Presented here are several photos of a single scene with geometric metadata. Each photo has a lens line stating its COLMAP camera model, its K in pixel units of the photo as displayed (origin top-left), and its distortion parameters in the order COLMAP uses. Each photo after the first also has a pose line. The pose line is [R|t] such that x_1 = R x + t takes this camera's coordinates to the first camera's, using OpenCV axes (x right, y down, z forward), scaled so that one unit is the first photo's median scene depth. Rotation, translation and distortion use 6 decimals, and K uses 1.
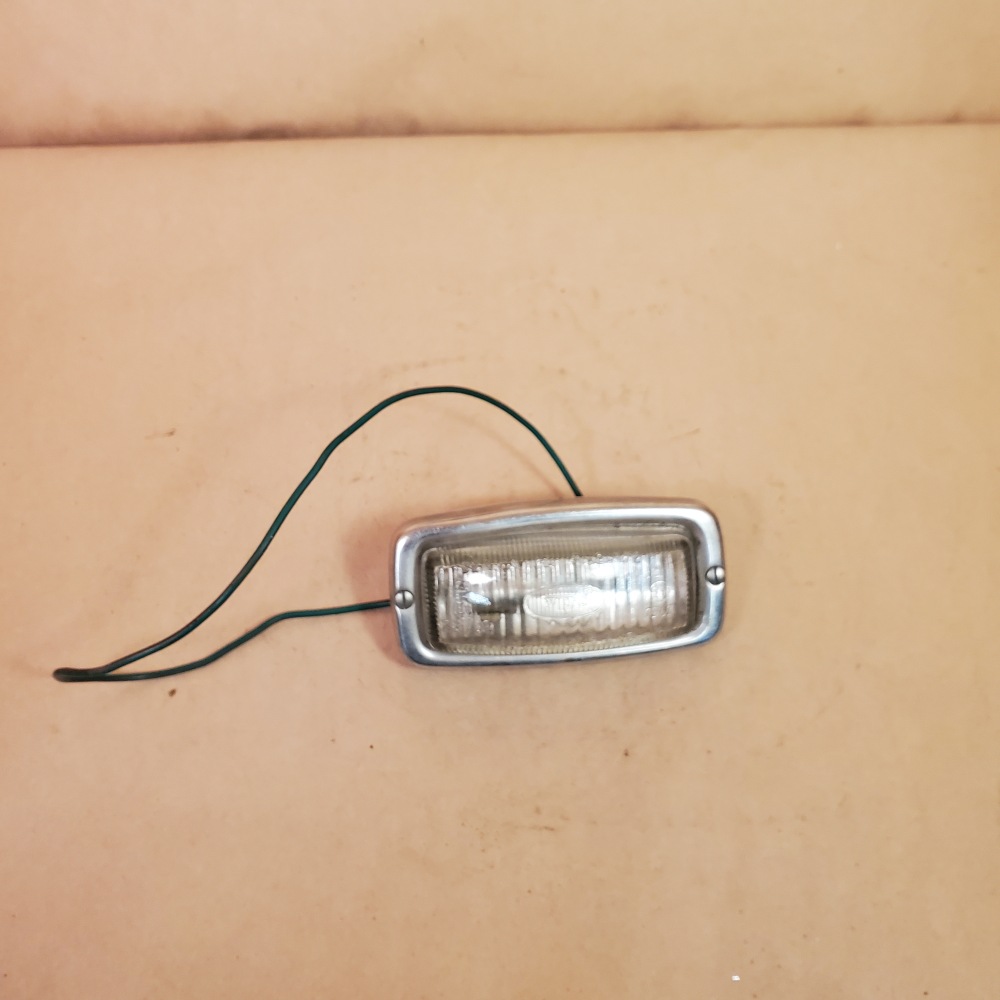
lens RADIAL K [[1062.0, 0, 531.7], [0, 1062.0, 487.2], [0, 0, 1]] dist [0.243663, -0.831739]
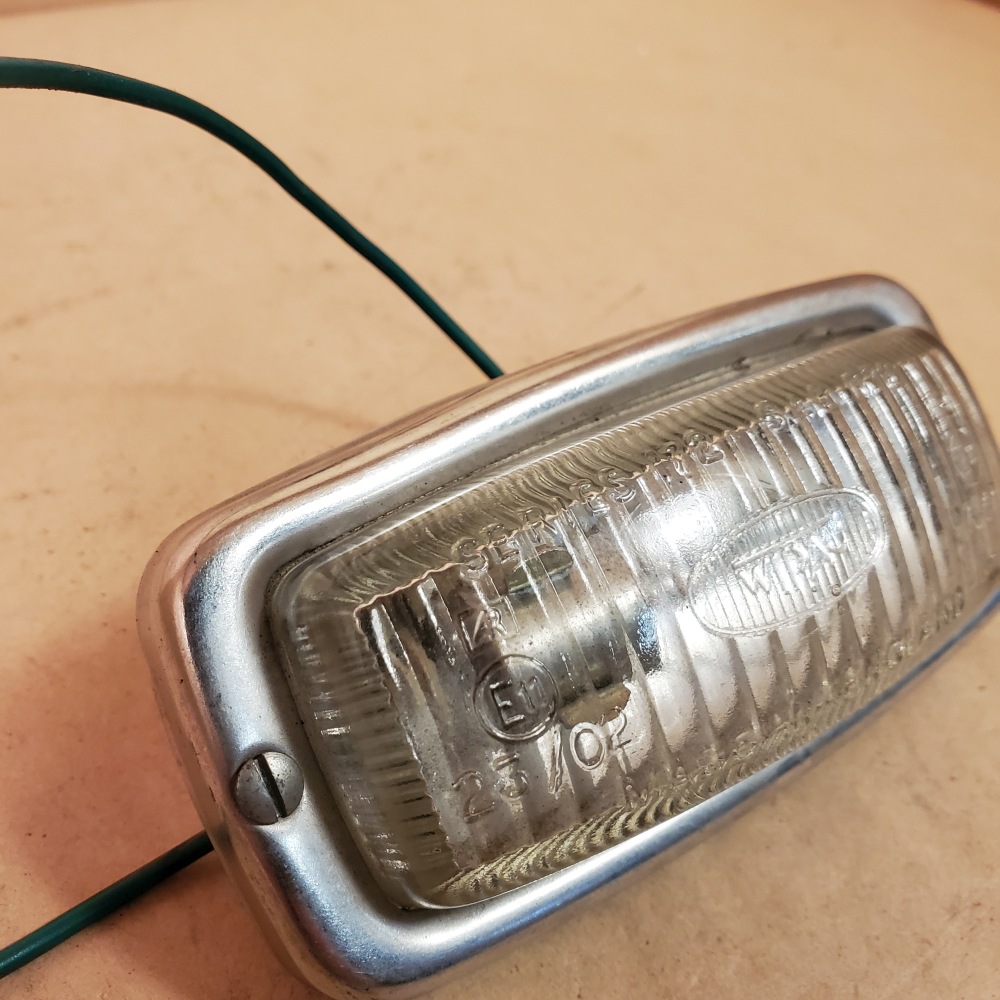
lens RADIAL K [[1014.2, 0, 500.0], [0, 1014.2, 500.0], [0, 0, 1]] dist [0.075209, -0.267789]
pose [[0.861690, -0.303284, 0.406829, -0.147397], [0.383663, 0.914110, -0.131169, 0.091487], [-0.332105, 0.269112, 0.904038, 0.715334]]
